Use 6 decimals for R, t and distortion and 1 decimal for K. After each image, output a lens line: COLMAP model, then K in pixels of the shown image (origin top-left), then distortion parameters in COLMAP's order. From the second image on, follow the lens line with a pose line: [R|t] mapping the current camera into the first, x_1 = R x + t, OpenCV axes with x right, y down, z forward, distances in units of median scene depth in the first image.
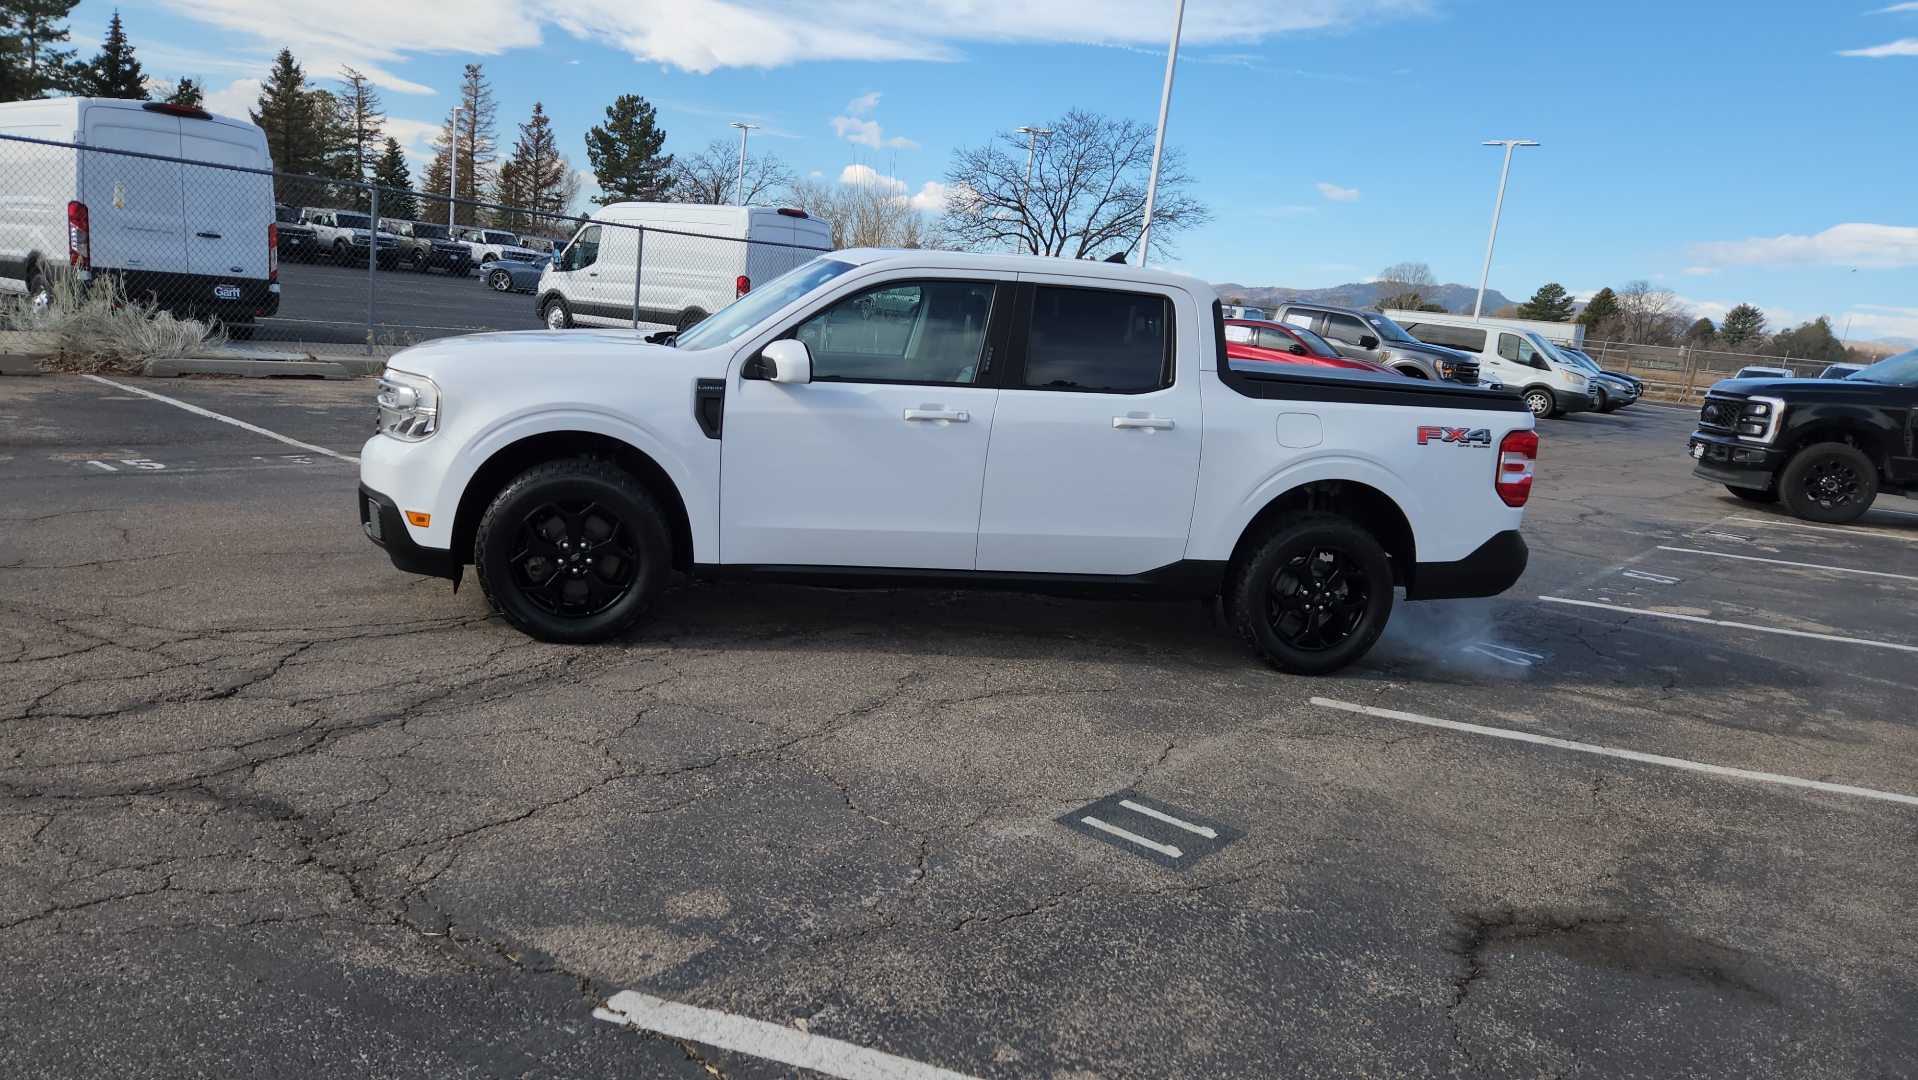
lens RADIAL K [[1289.0, 0, 903.5], [0, 1289.0, 535.0], [0, 0, 1]] dist [0.082554, -0.058140]
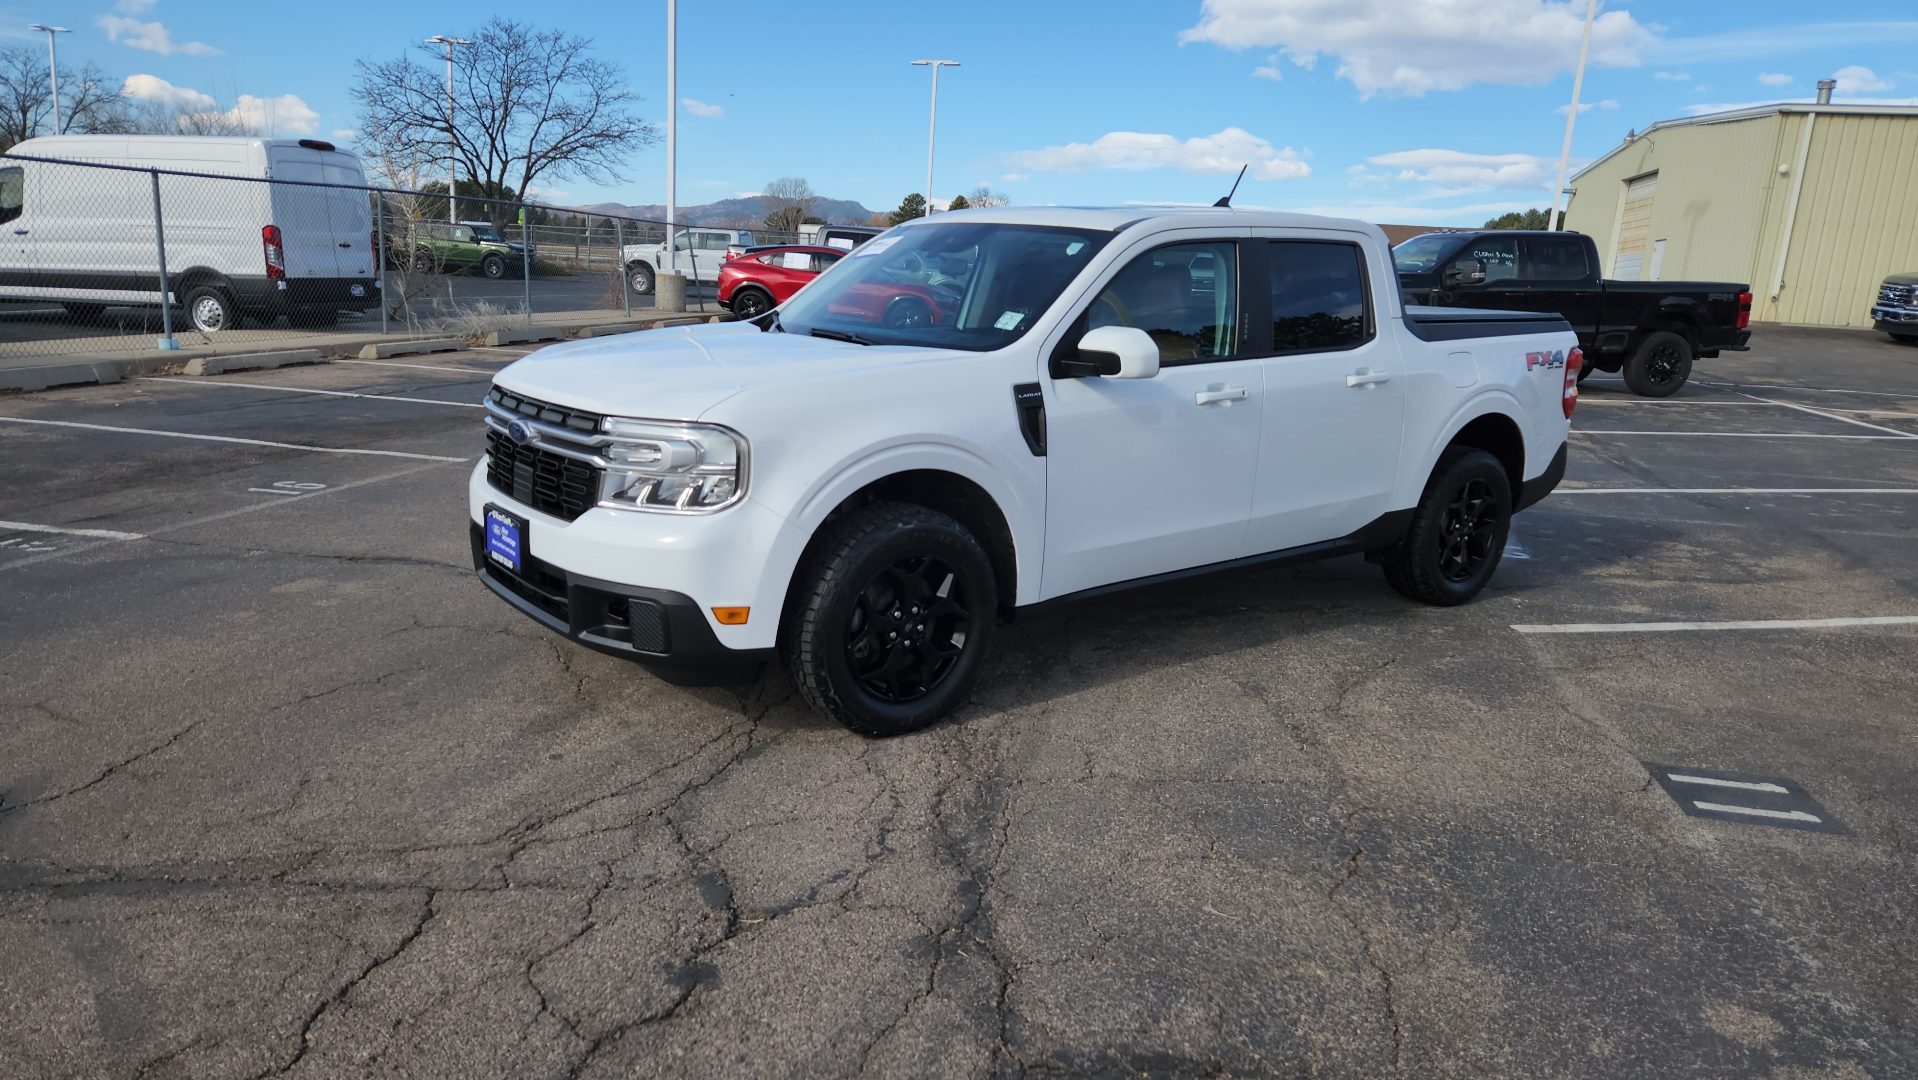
lens RADIAL K [[1289.0, 0, 913.3], [0, 1289.0, 560.9], [0, 0, 1]] dist [0.077638, -0.064458]
pose [[0.890108, -0.164170, 0.425153, -0.512104], [0.130741, 0.985639, 0.106877, -0.094251], [-0.436594, -0.039548, 0.898789, 0.255017]]
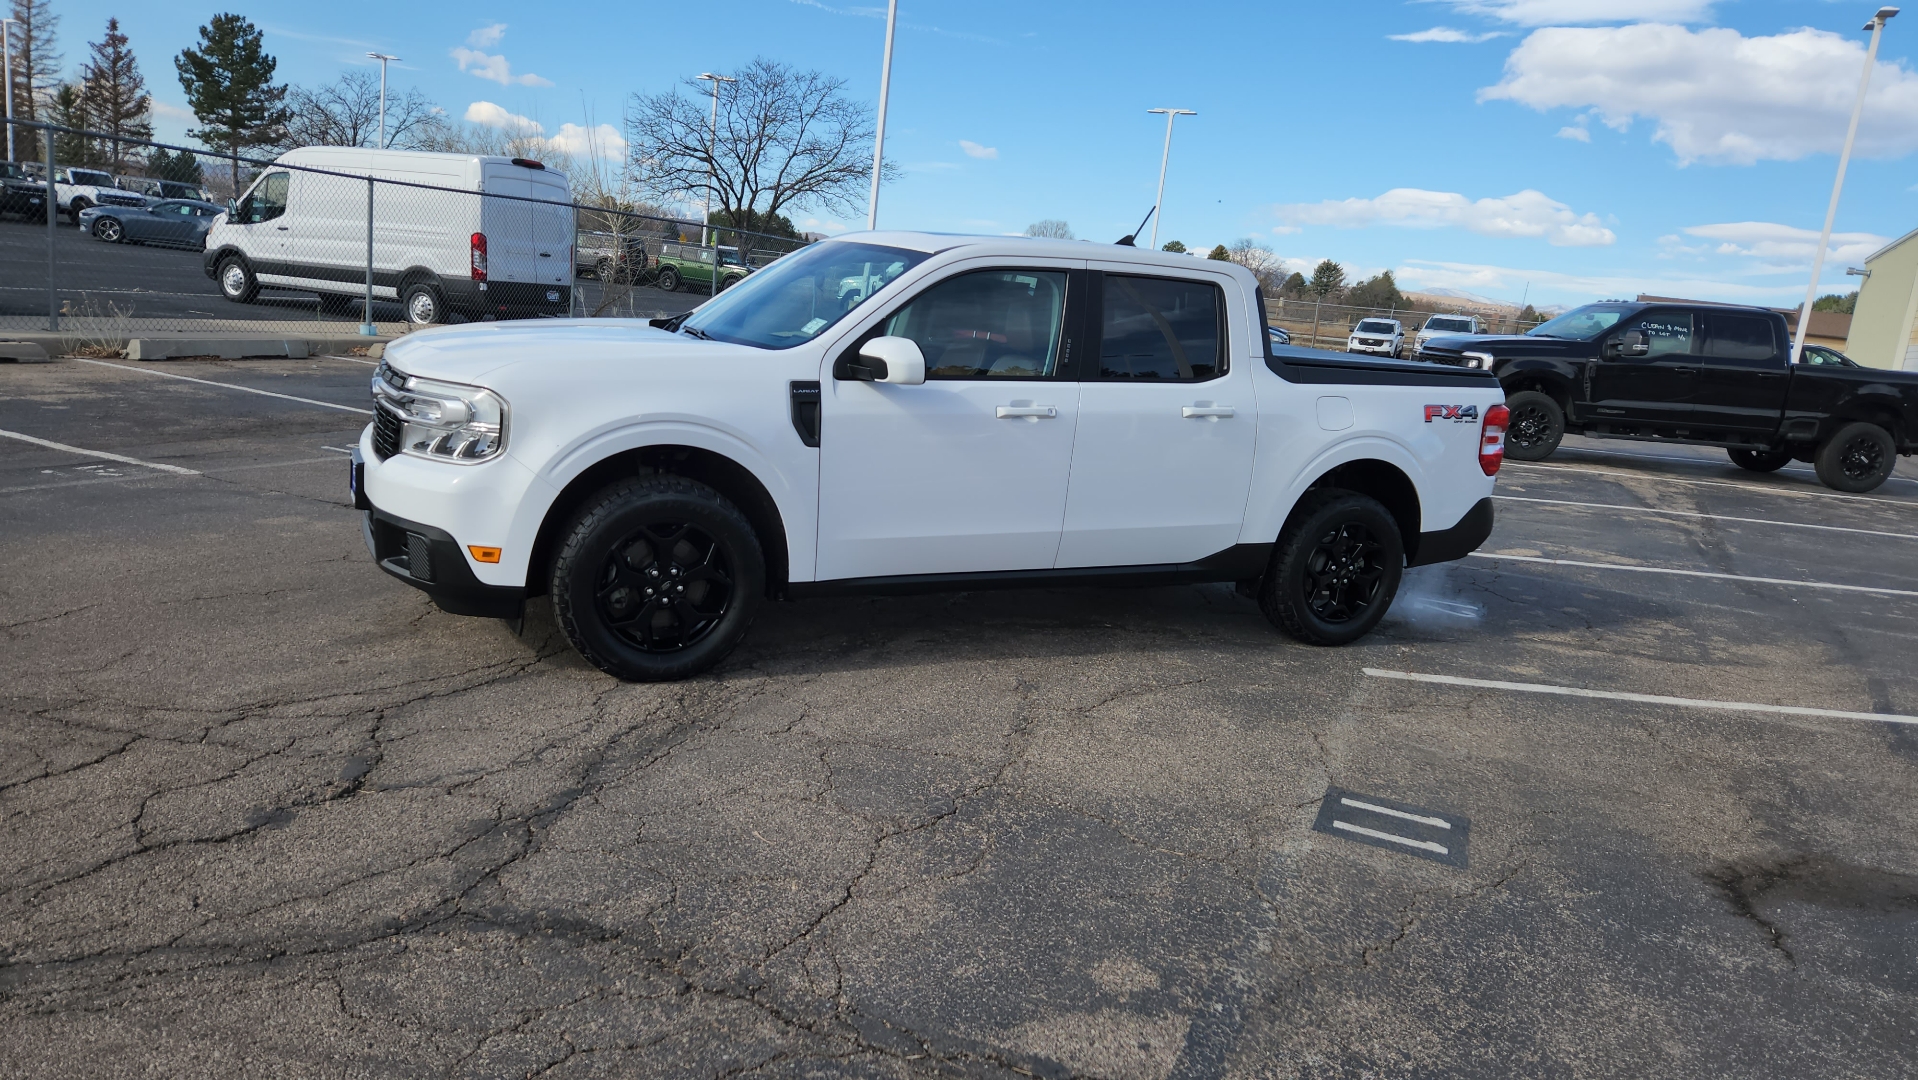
lens RADIAL K [[1291.8, 0, 928.1], [0, 1291.8, 550.9], [0, 0, 1]] dist [0.074031, -0.055820]
pose [[0.960924, -0.060914, 0.270027, -0.281738], [0.048111, 0.997393, 0.053787, -0.040569], [-0.272599, -0.038694, 0.961349, 0.083065]]
